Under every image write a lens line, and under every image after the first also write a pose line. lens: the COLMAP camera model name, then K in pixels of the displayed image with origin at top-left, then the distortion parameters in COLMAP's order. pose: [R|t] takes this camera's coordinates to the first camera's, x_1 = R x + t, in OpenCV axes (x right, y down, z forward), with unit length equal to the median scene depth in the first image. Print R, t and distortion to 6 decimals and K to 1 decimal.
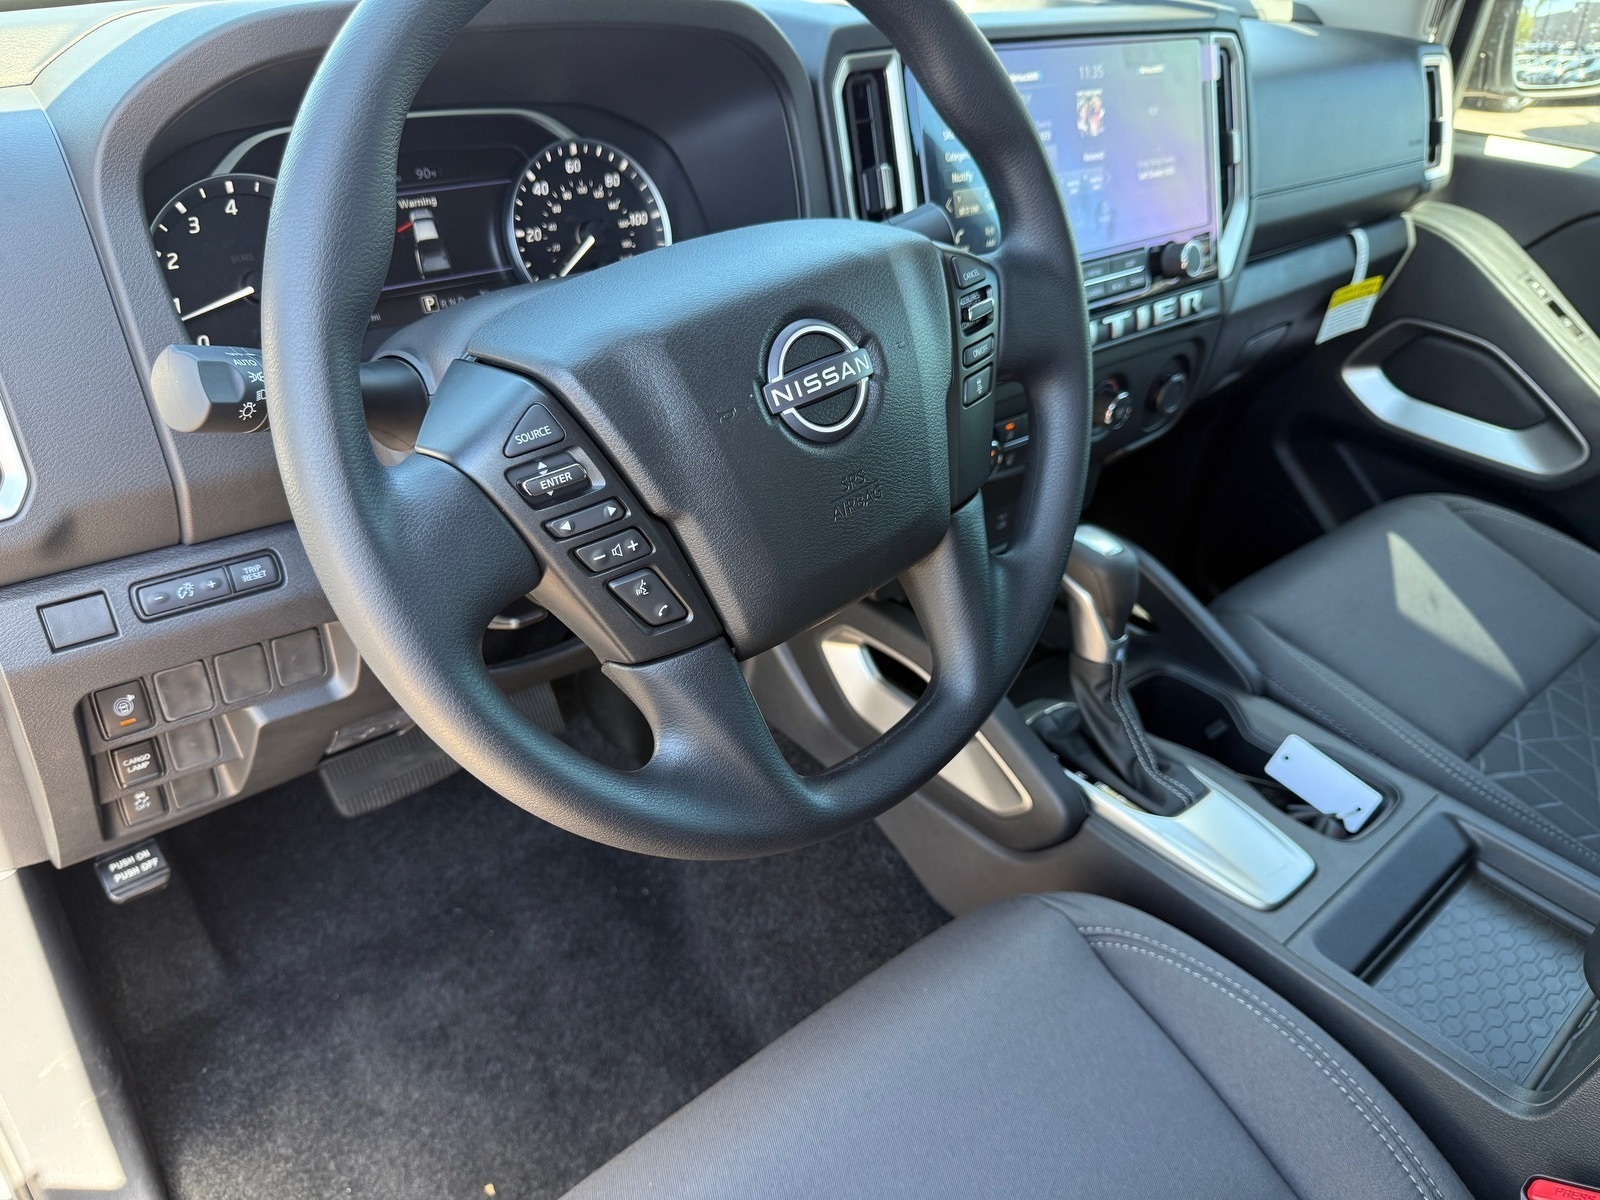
lens RADIAL K [[1146.1, 0, 804.2], [0, 1146.1, 627.8], [0, 0, 1]] dist [0.000334, -0.041936]
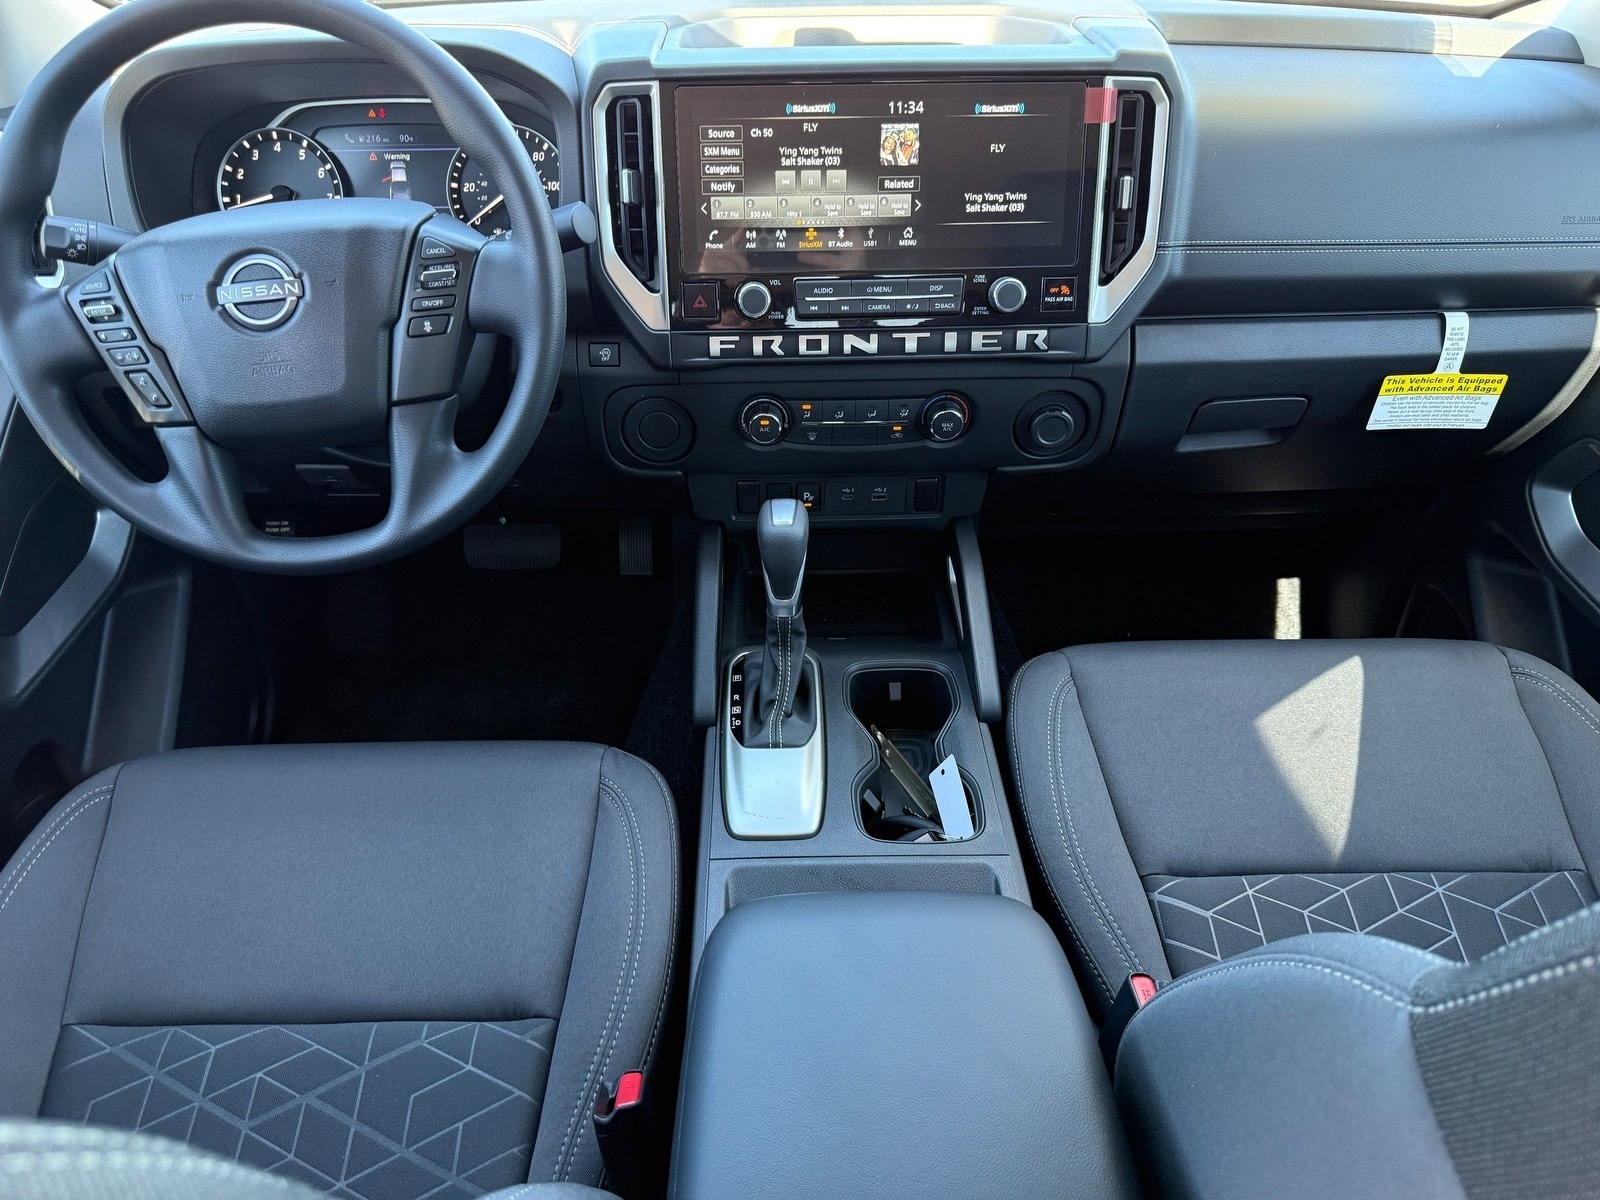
lens RADIAL K [[1105.8, 0, 784.9], [0, 1105.8, 599.3], [0, 0, 1]] dist [0.123365, -0.216898]
pose [[0.755676, 0.332904, -0.564030, 1.036493], [-0.318047, 0.939352, 0.128315, -0.156056], [0.572539, 0.082424, 0.815724, 0.092681]]
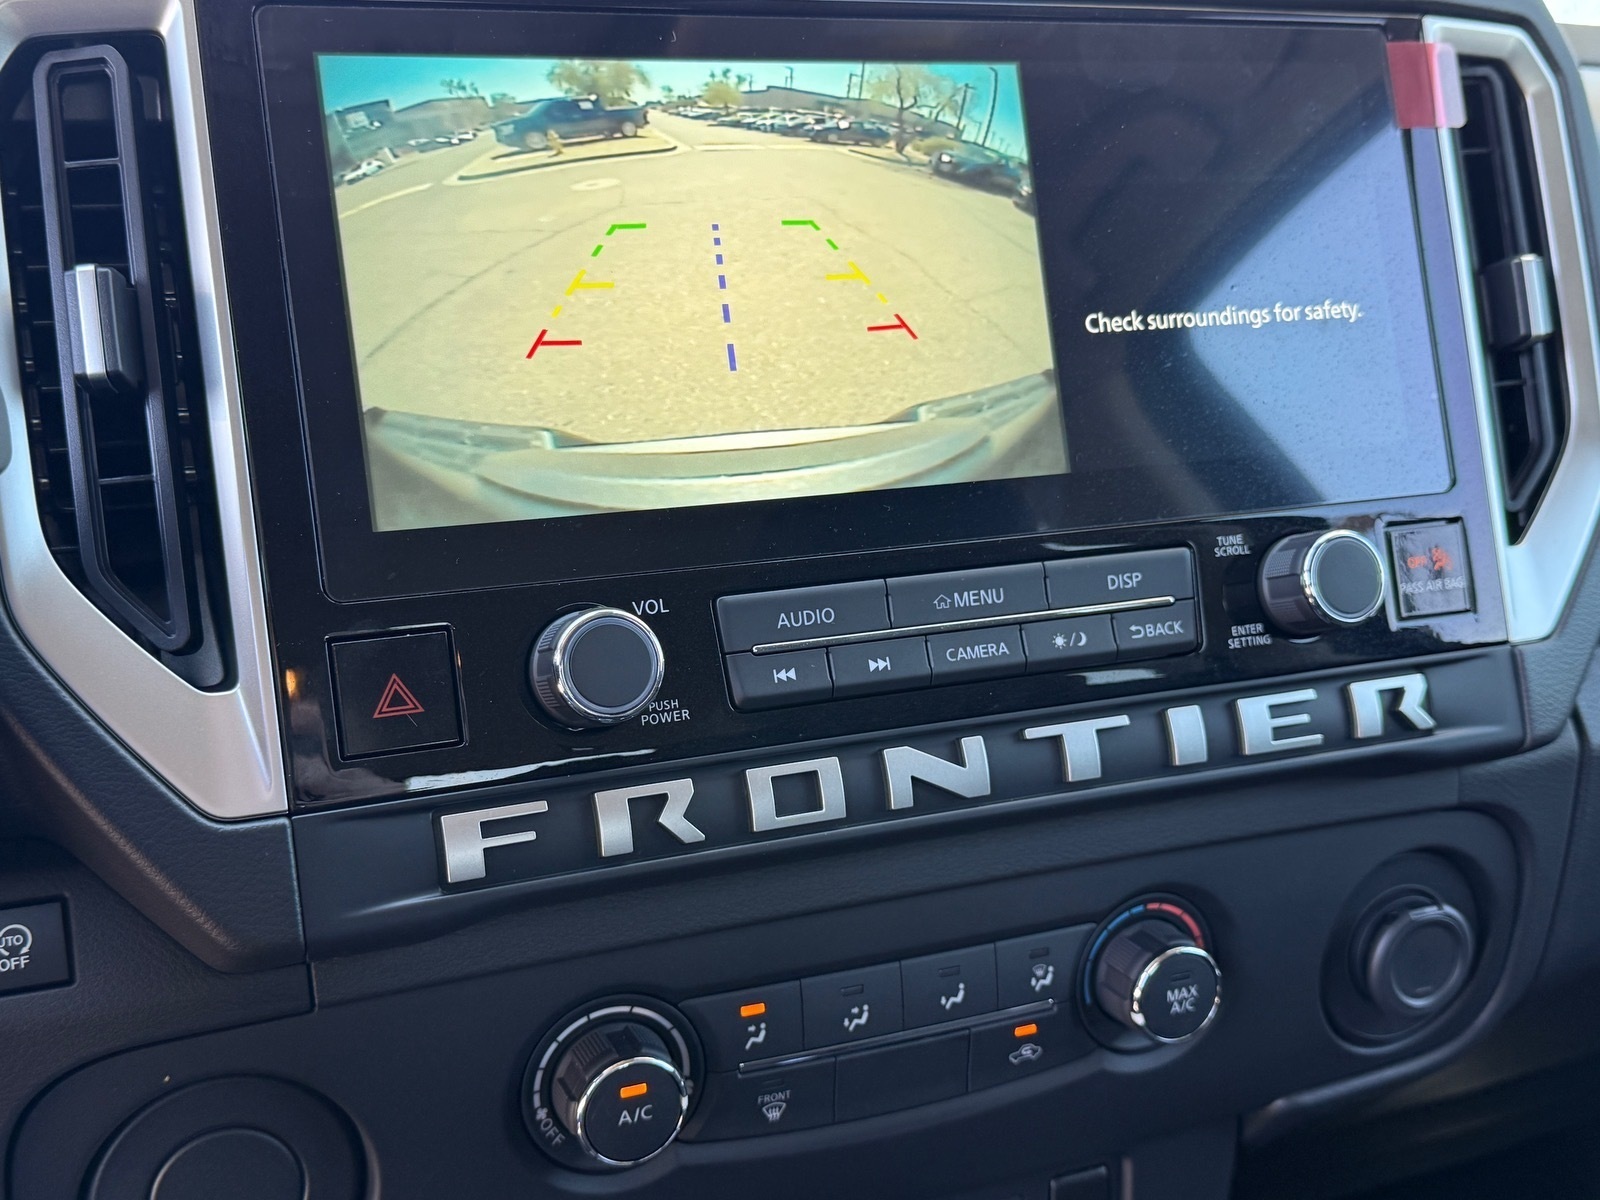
lens RADIAL K [[1769.5, 0, 793.0], [0, 1769.5, 618.3], [0, 0, 1]] dist [0.217401, -0.565363]
pose [[0.943196, 0.021915, -0.331513, 0.441428], [-0.130640, 0.941909, -0.309421, -0.146230], [0.305475, 0.335153, 0.891267, 0.570446]]
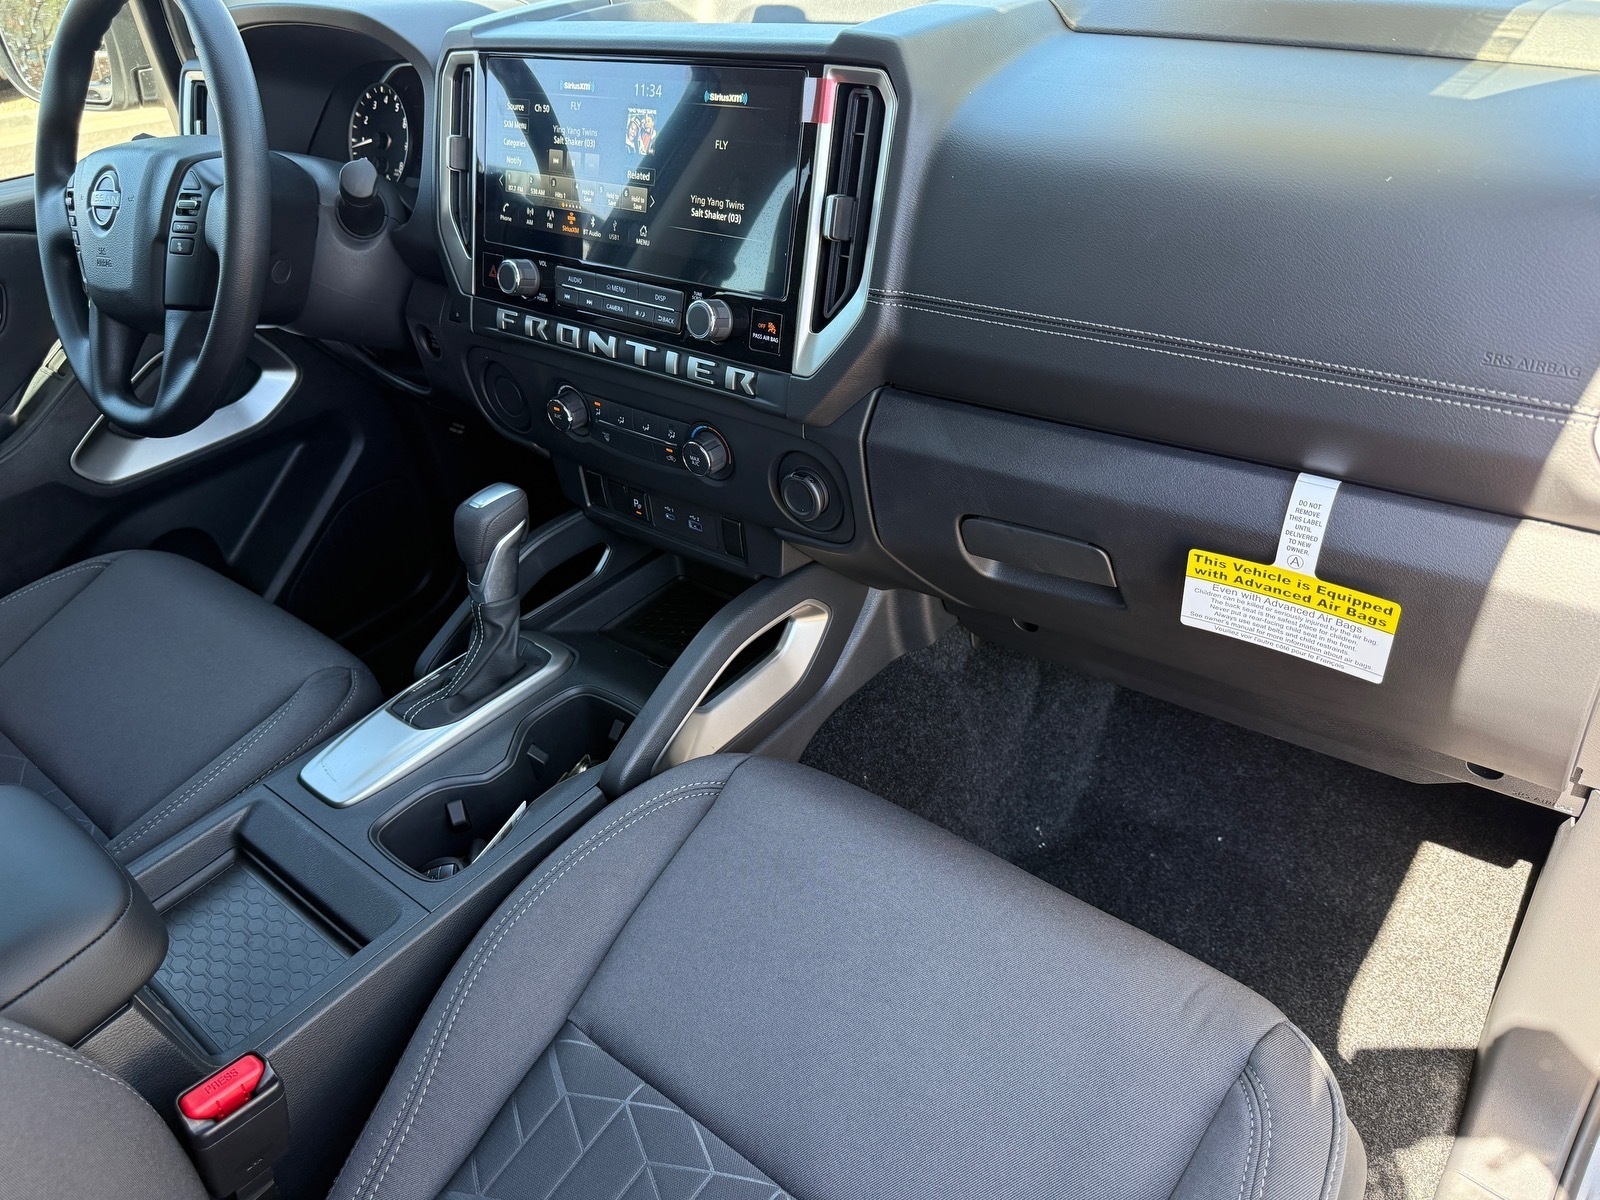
lens RADIAL K [[1152.7, 0, 800.0], [0, 1152.7, 600.0], [0, 0, 1]] dist [0.140250, -0.407525]
pose [[0.151276, 0.494420, -0.855958, 1.485370], [-0.455255, 0.803468, 0.383643, -0.641008], [0.877416, 0.331643, 0.346633, 1.011385]]
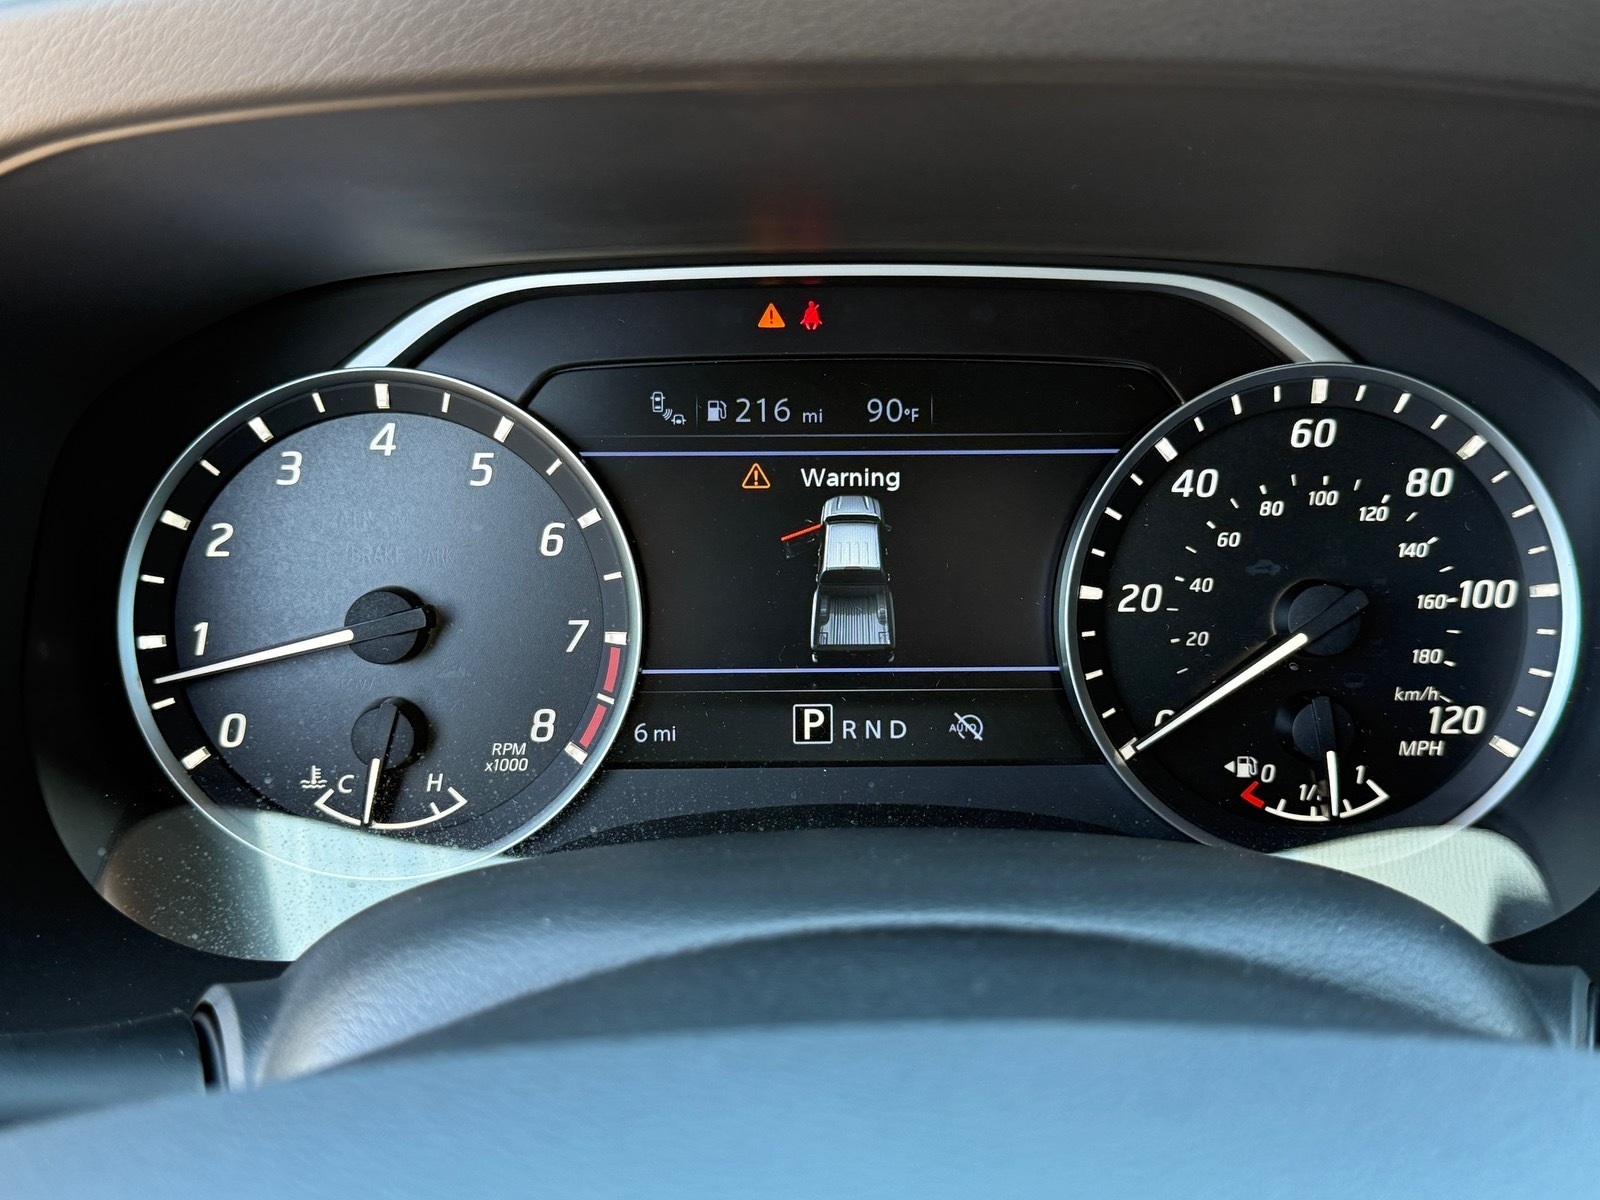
lens RADIAL K [[1792.0, 0, 800.0], [0, 1792.0, 600.0], [0, 0, 1]] dist [0.167963, -0.434822]
pose [[0.760699, 0.205285, -0.615789, 0.036322], [-0.321790, 0.943158, -0.083095, -0.252659], [0.563728, 0.261365, 0.783517, 0.472612]]
